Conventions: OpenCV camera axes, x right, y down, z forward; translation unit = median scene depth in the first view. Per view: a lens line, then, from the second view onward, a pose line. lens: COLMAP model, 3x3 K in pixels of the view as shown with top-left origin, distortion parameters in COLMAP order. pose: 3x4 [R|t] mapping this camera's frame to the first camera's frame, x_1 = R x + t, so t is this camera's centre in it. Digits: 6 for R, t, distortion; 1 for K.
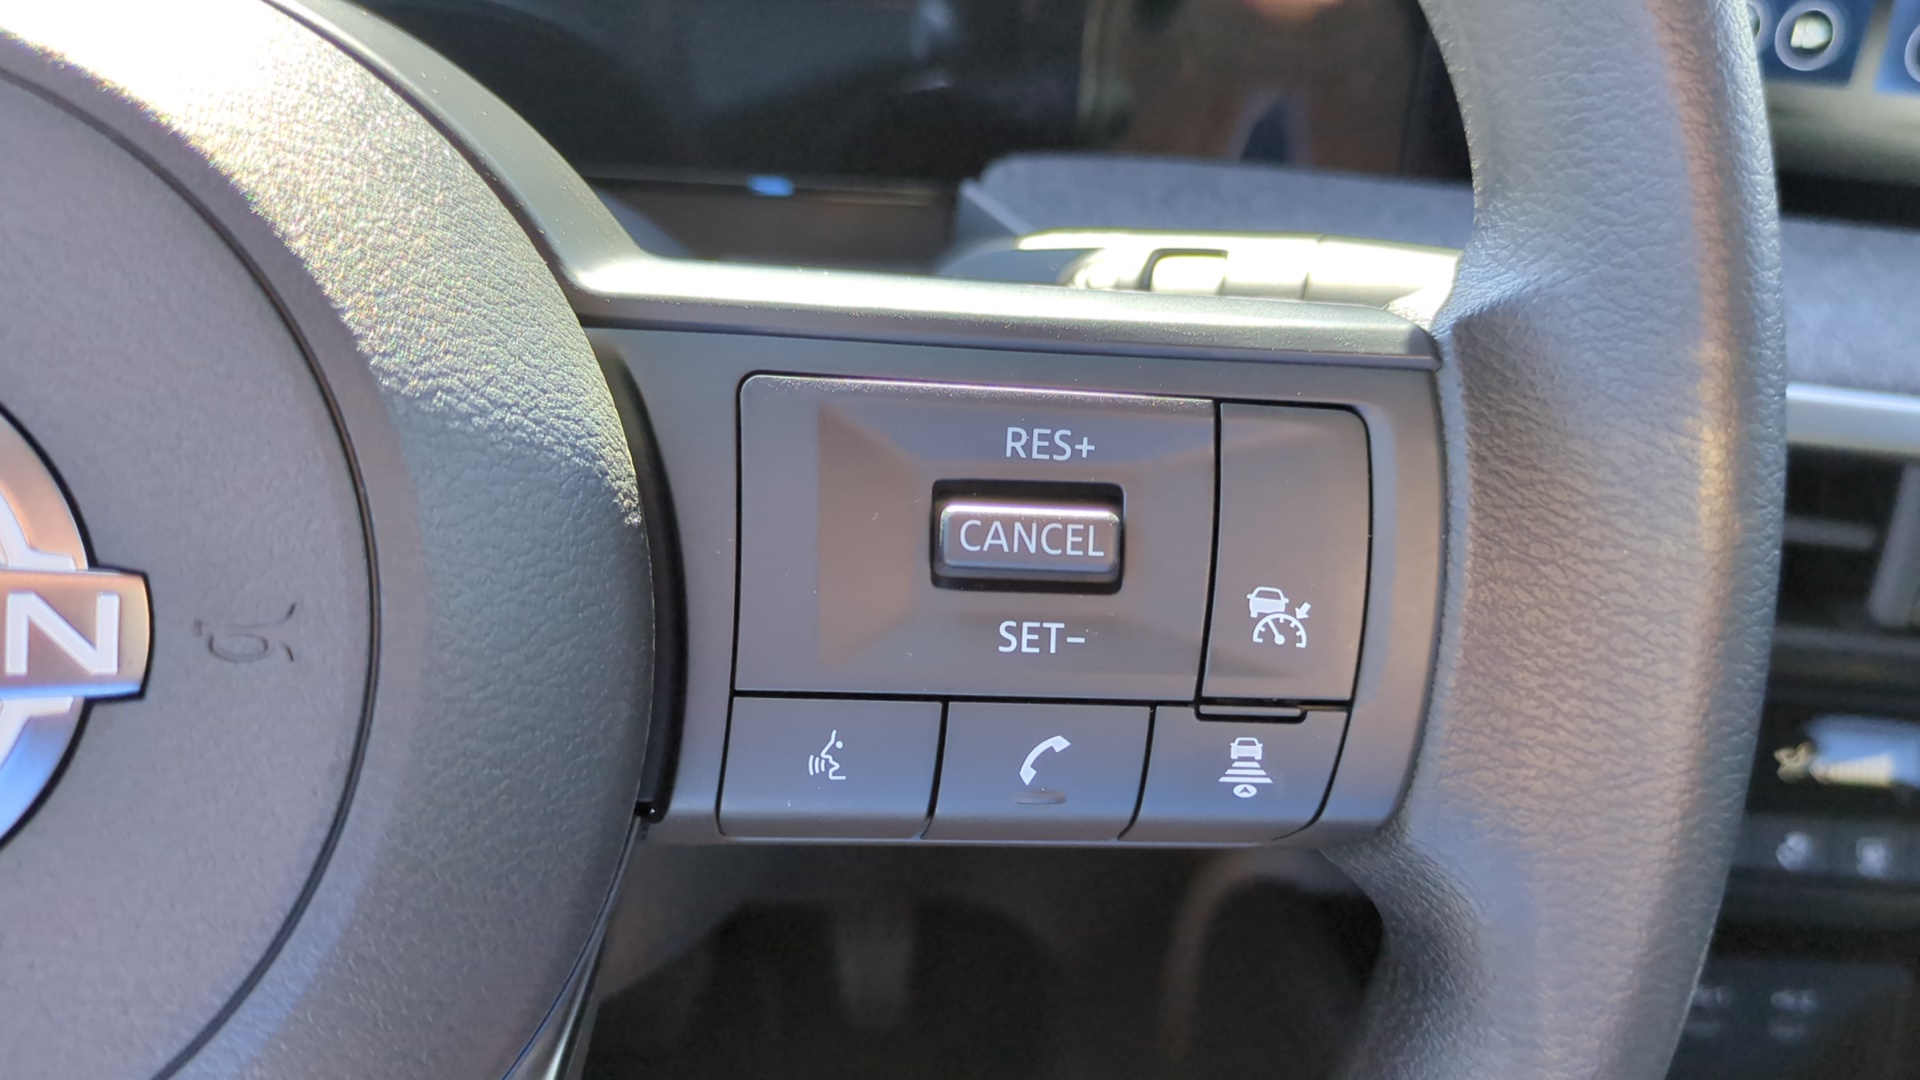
lens RADIAL K [[1693.0, 0, 965.9], [0, 1693.0, 538.7], [0, 0, 1]] dist [0.060736, -0.070075]
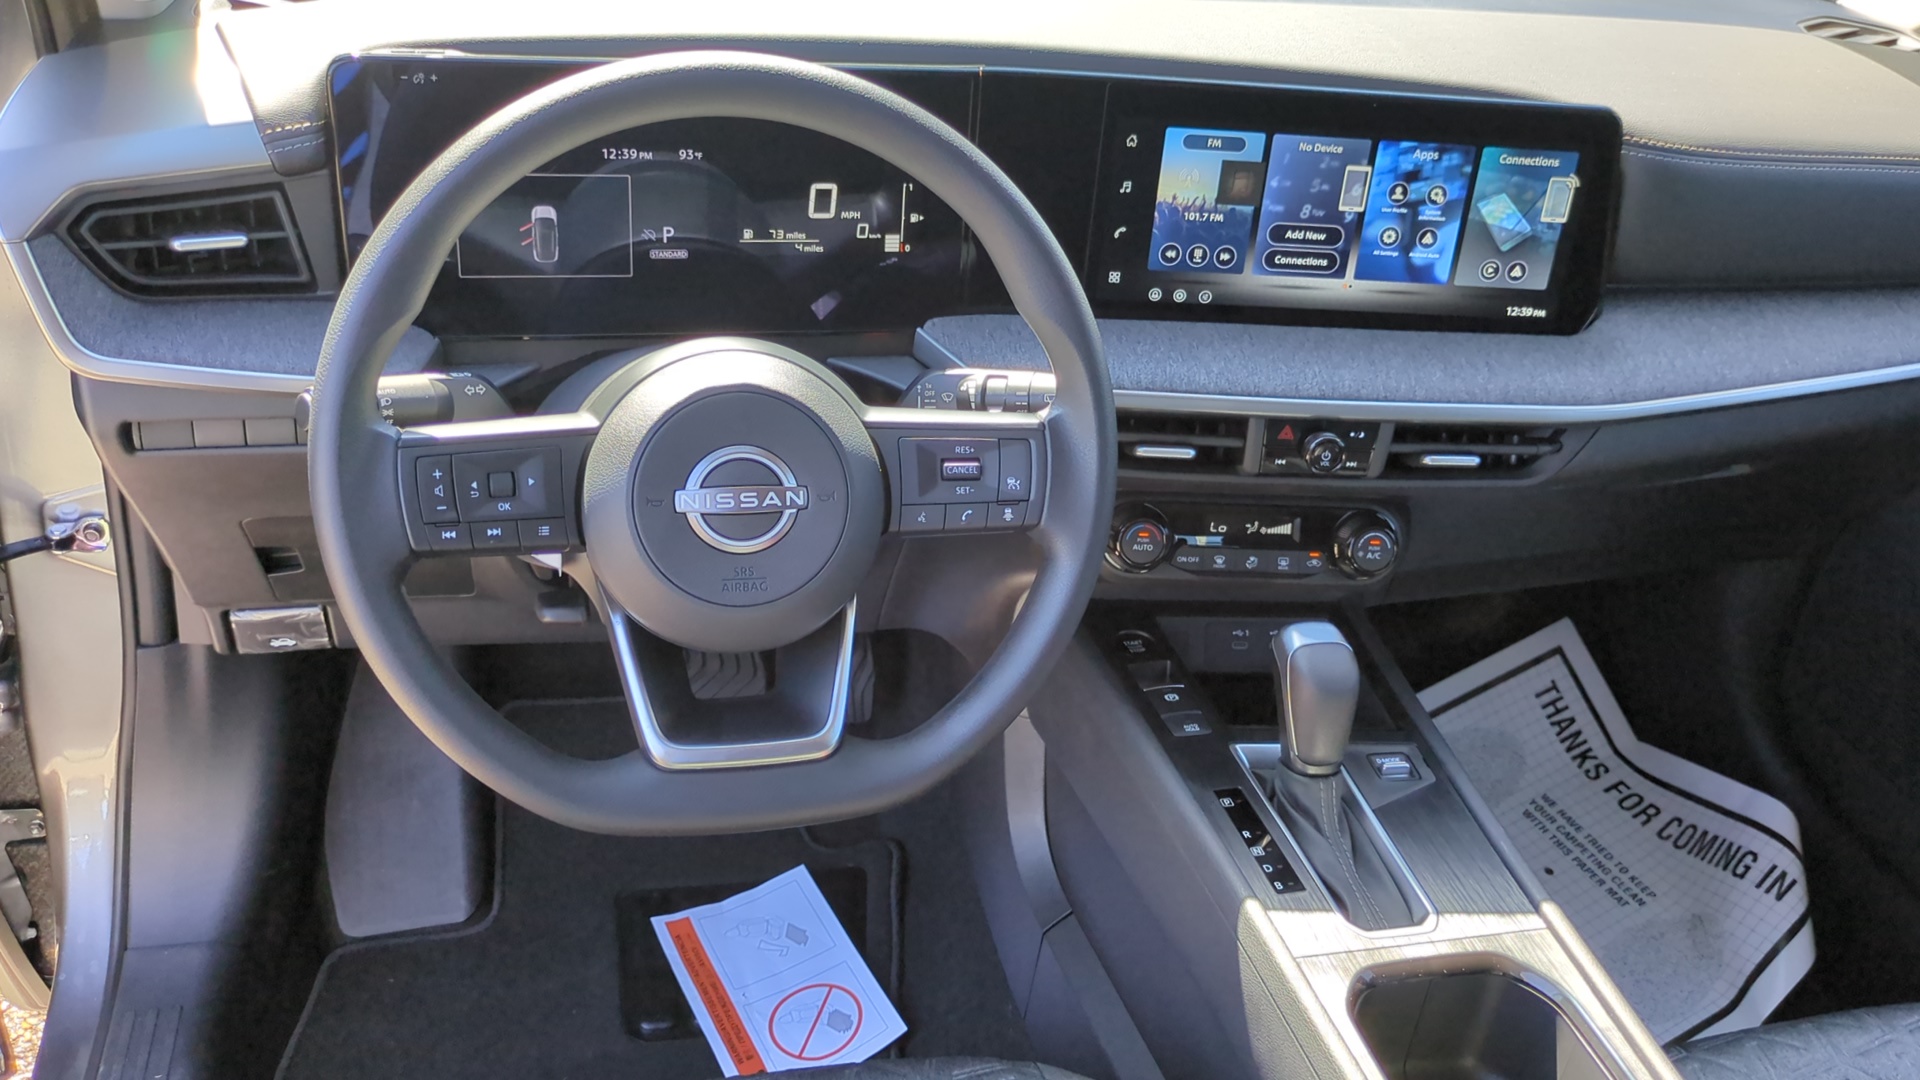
lens RADIAL K [[1693.0, 0, 965.9], [0, 1693.0, 538.7], [0, 0, 1]] dist [0.060736, -0.070075]
pose [[0.995686, -0.051856, 0.076944, -0.323459], [0.045622, 0.995696, 0.080678, -0.188126], [-0.080796, -0.076820, 0.993766, -3.708571]]
